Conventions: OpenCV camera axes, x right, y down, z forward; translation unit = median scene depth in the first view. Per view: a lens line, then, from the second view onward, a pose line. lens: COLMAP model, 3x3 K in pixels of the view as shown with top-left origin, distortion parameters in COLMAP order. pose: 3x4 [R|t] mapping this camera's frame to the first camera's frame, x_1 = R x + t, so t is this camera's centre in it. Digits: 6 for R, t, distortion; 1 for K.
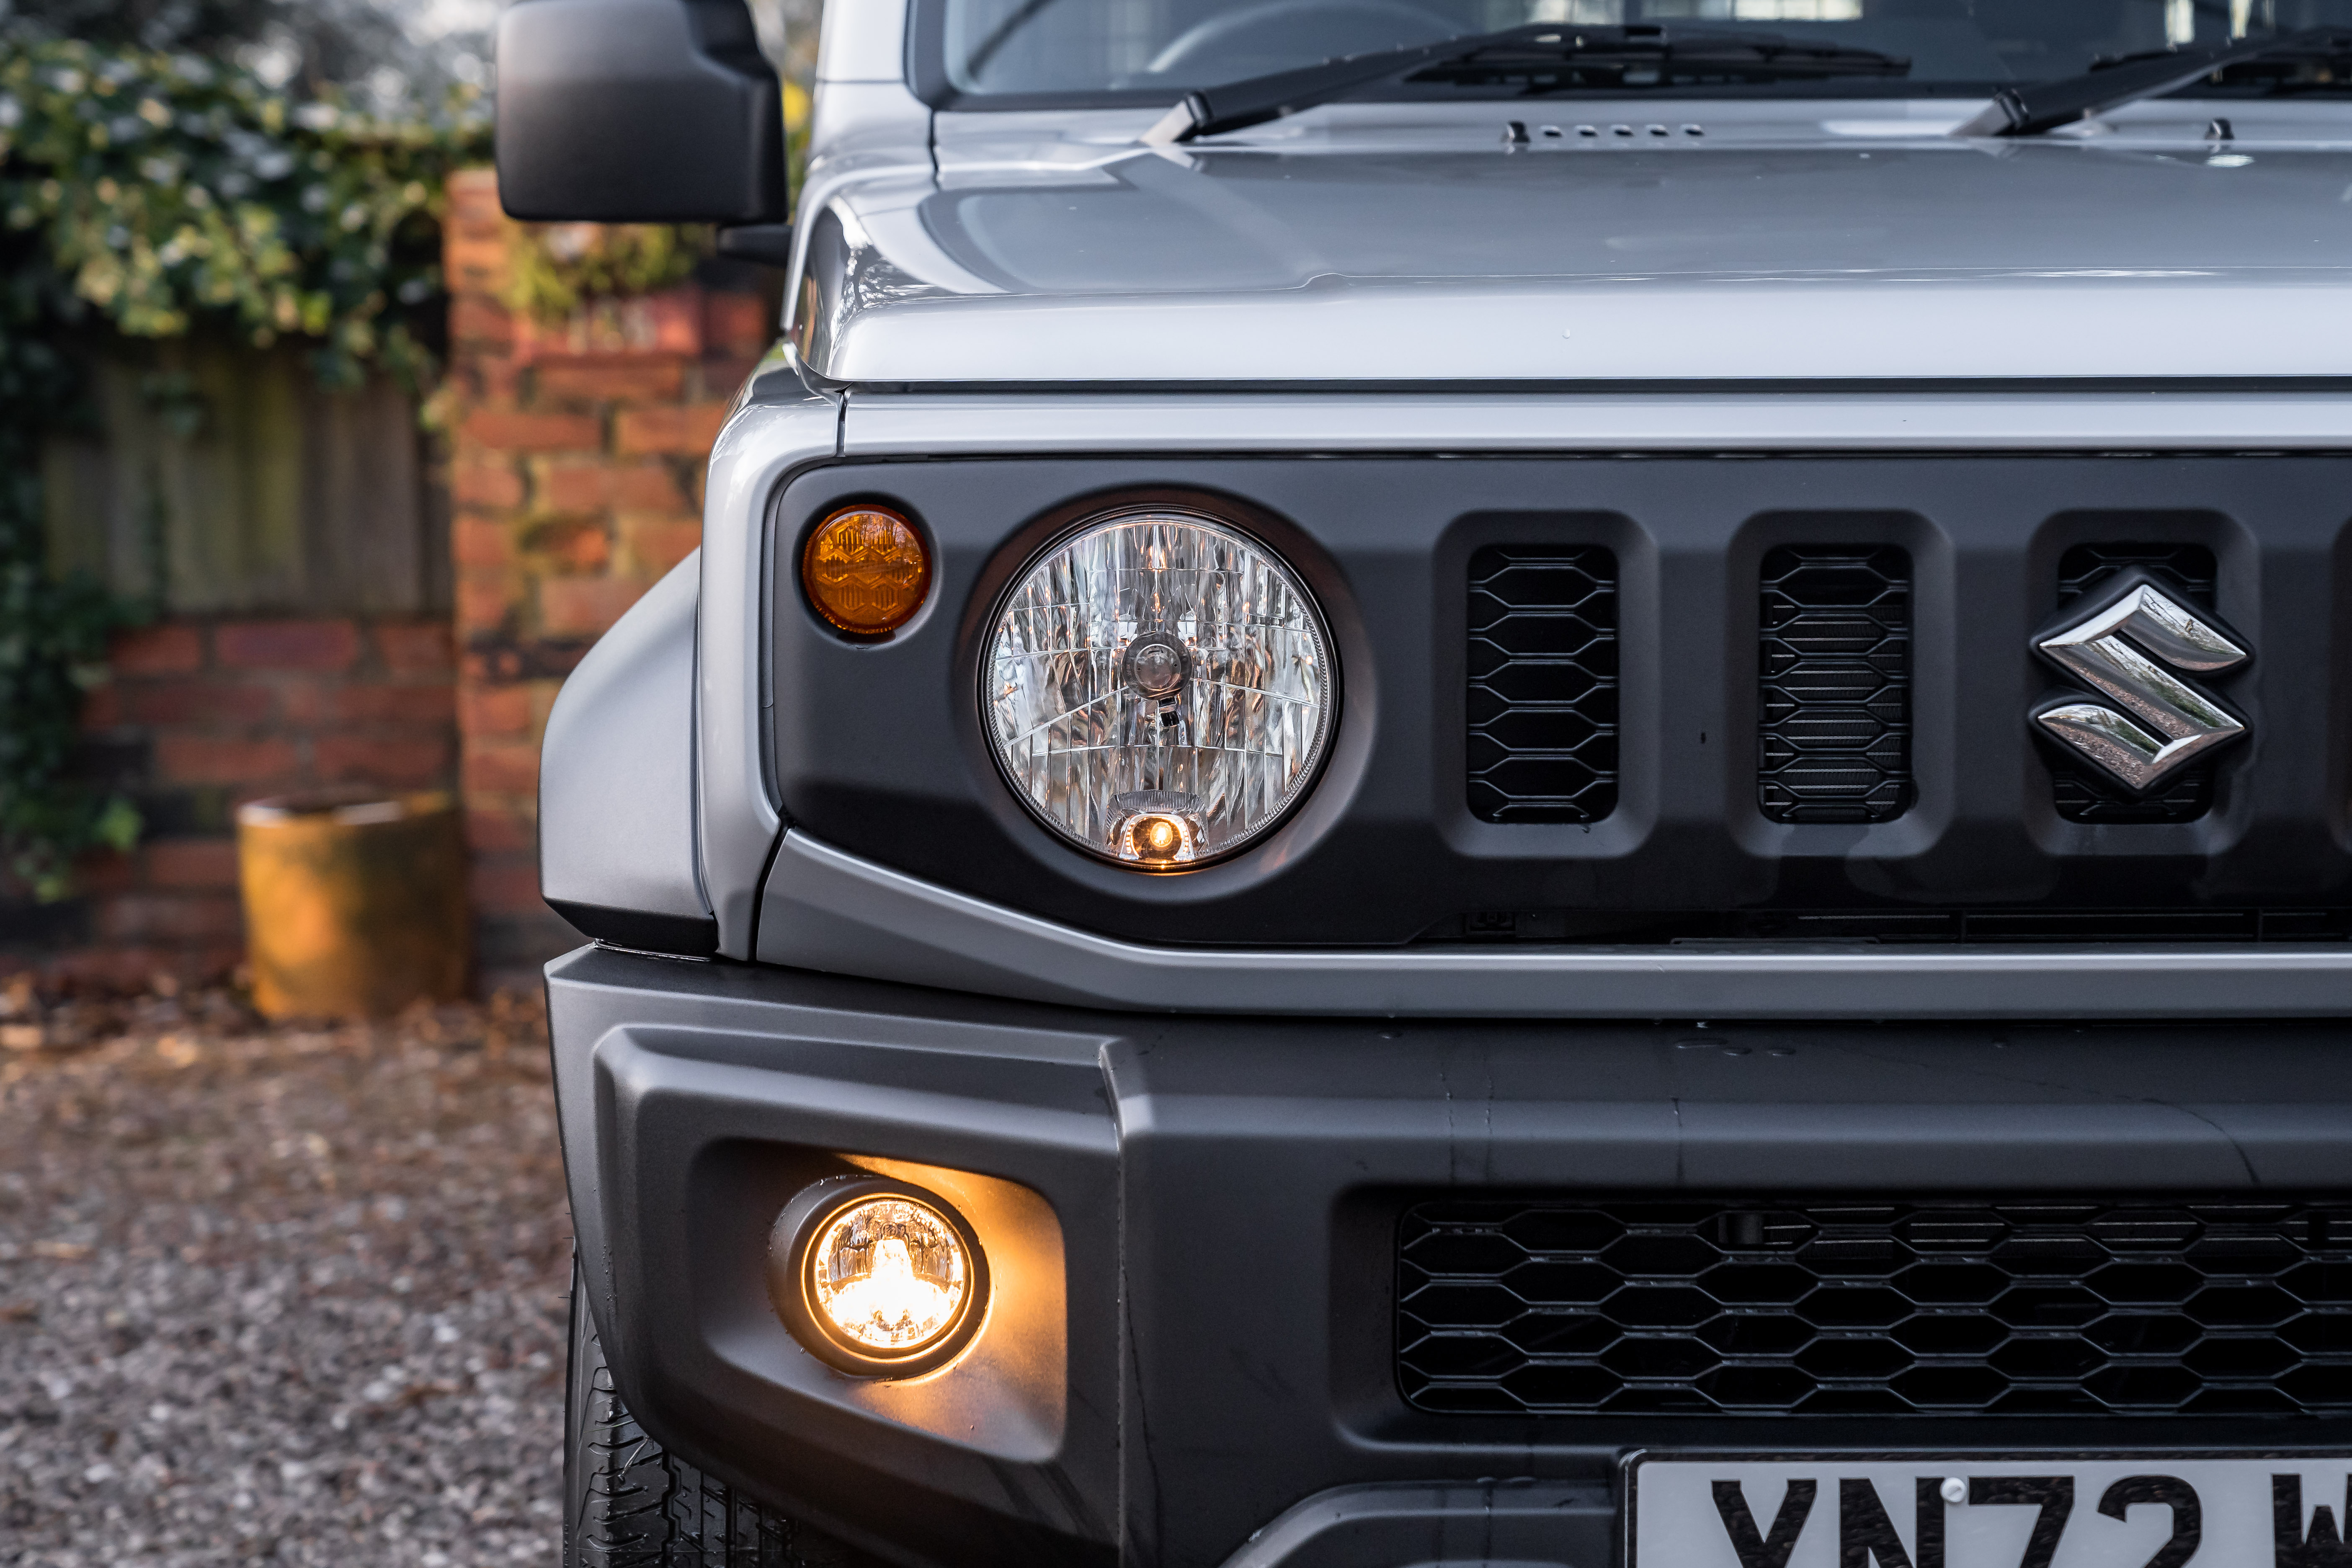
lens RADIAL K [[4971.8, 0, 1180.1], [0, 4971.8, 745.2], [0, 0, 1]] dist [0.014414, 0.133454]
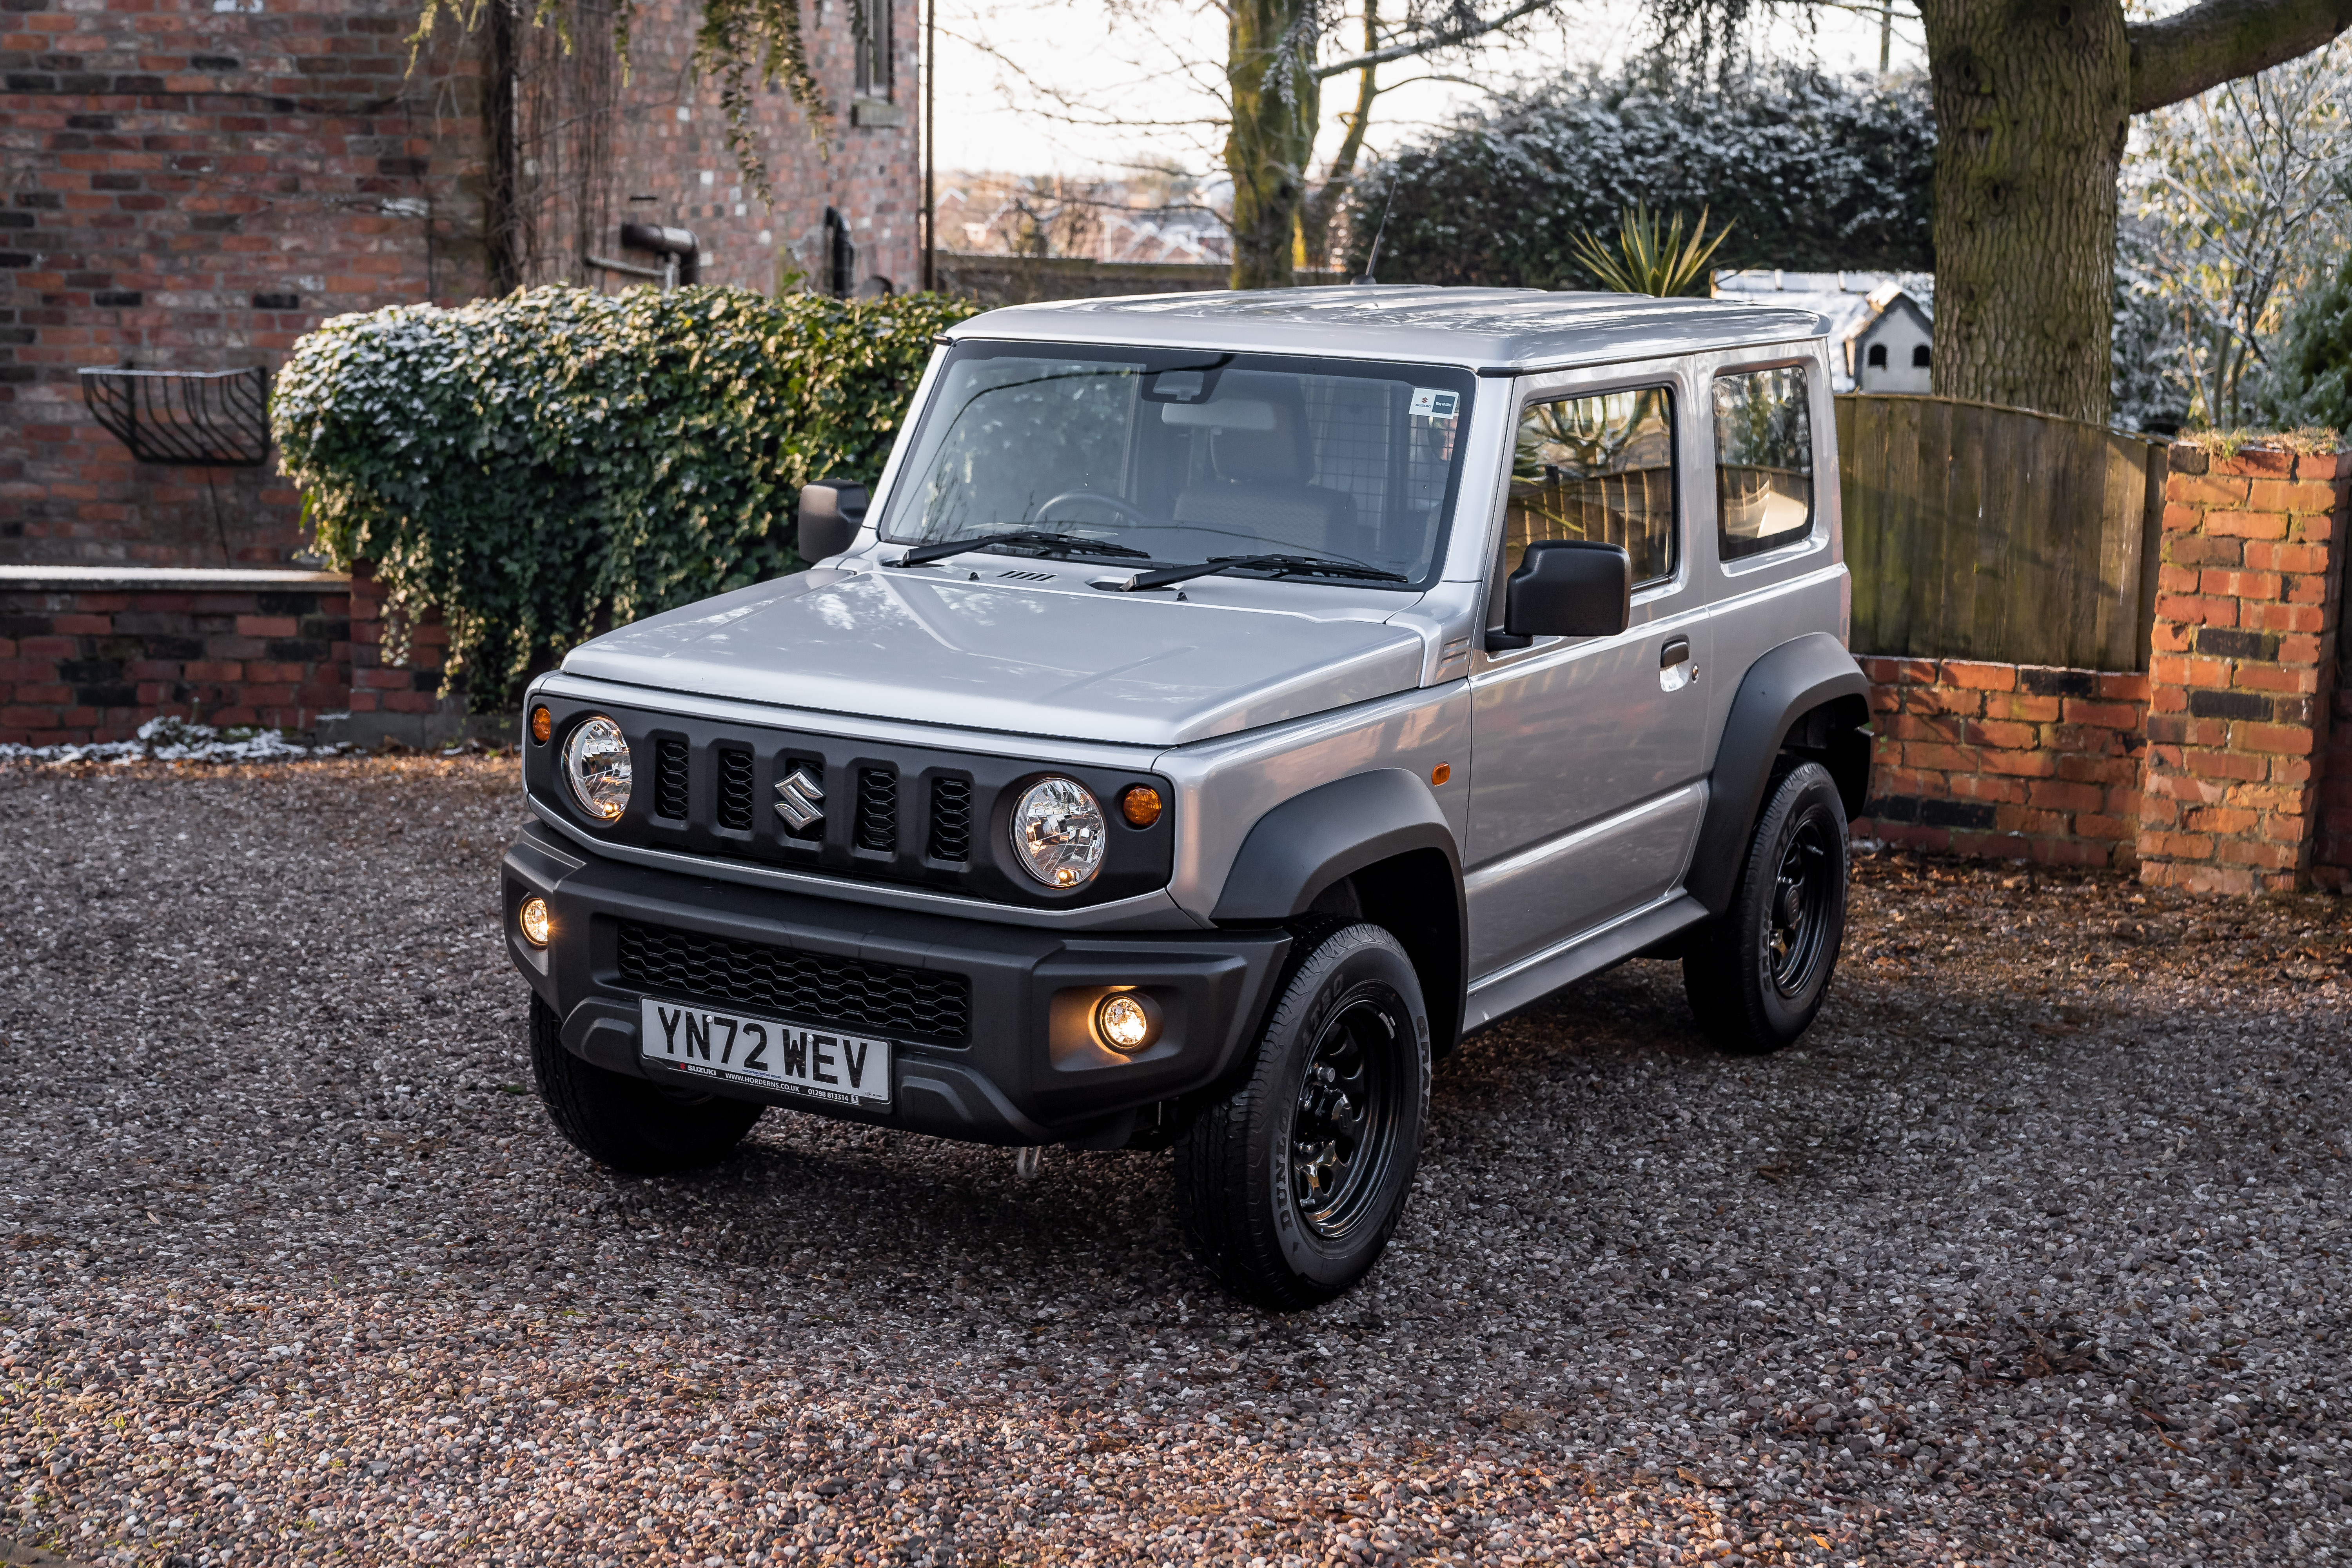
lens RADIAL K [[3368.1, 0, 1176.0], [0, 3368.1, 784.0], [0, 0, 1]] dist [0.013388, 0.045885]
pose [[0.850496, 0.116825, -0.512844, 1.120046], [-0.081211, 0.992496, 0.091409, -0.178953], [0.519674, -0.036095, 0.853602, -0.593253]]
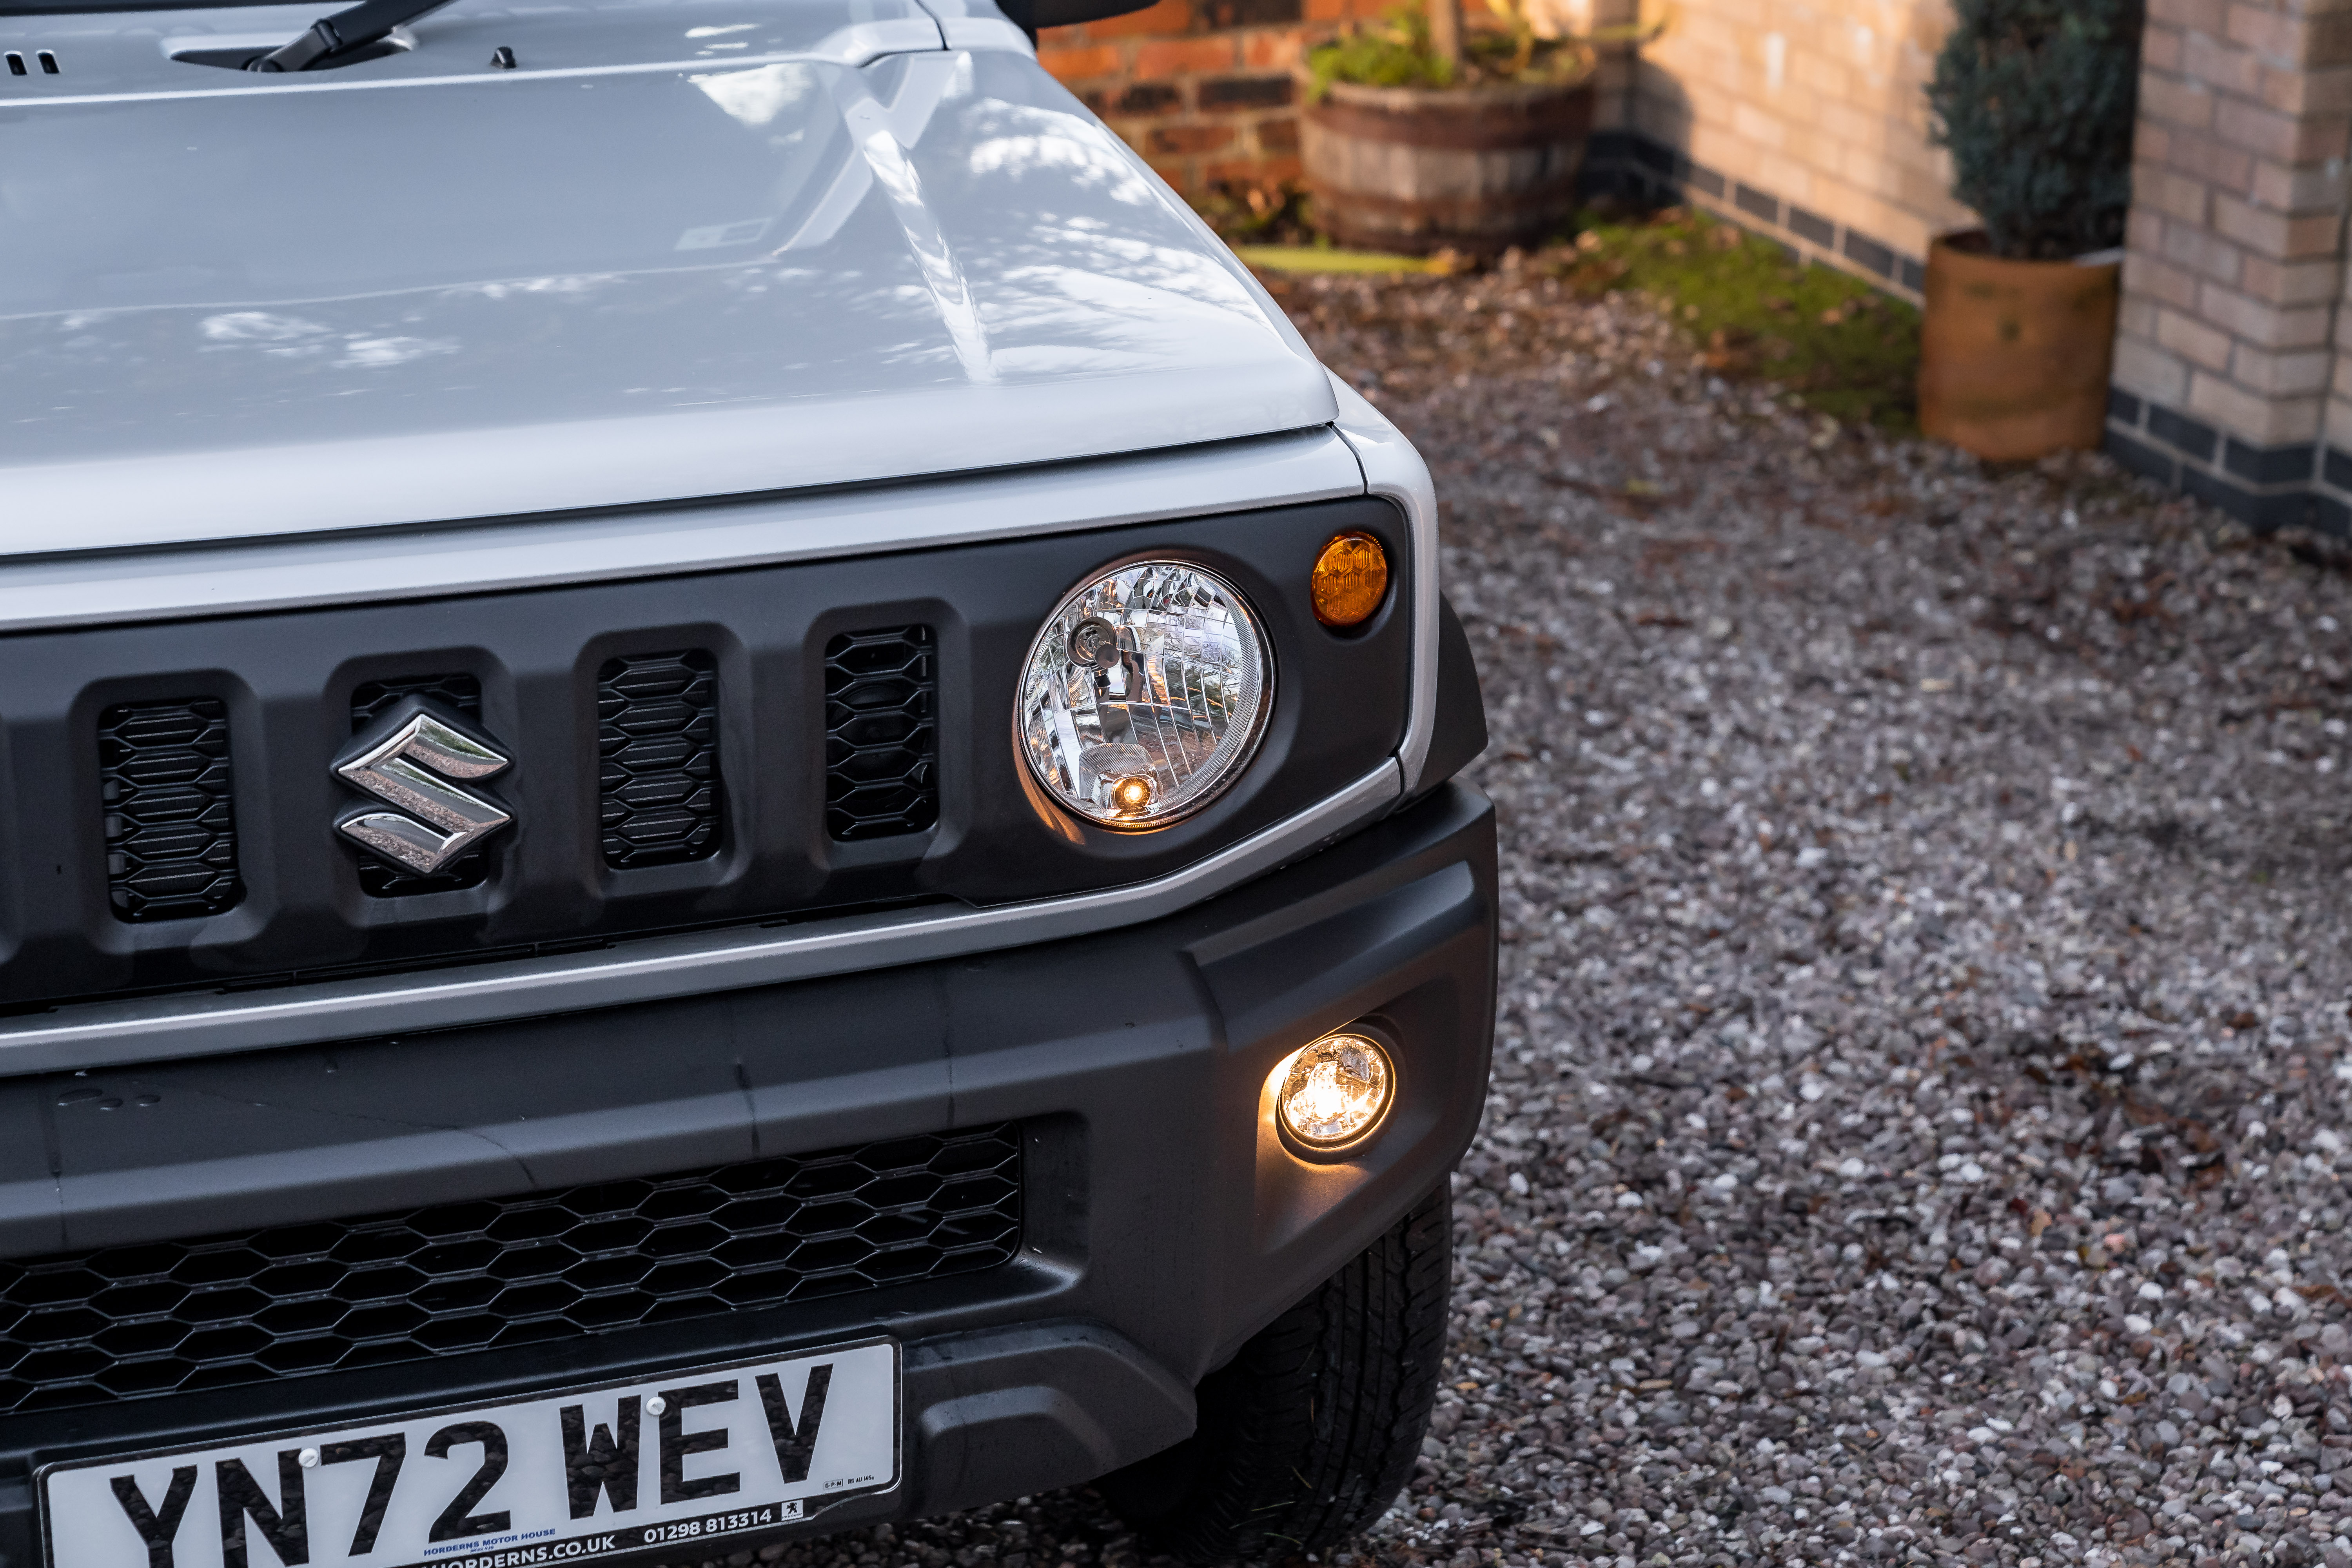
lens RADIAL K [[4224.2, 0, 1181.4], [0, 4224.2, 738.6], [0, 0, 1]] dist [0.011354, -0.099955]
pose [[0.947513, -0.091712, 0.306280, 0.036864], [0.019744, 0.972931, 0.230252, -0.180609], [-0.319106, -0.212119, 0.923676, -0.009418]]
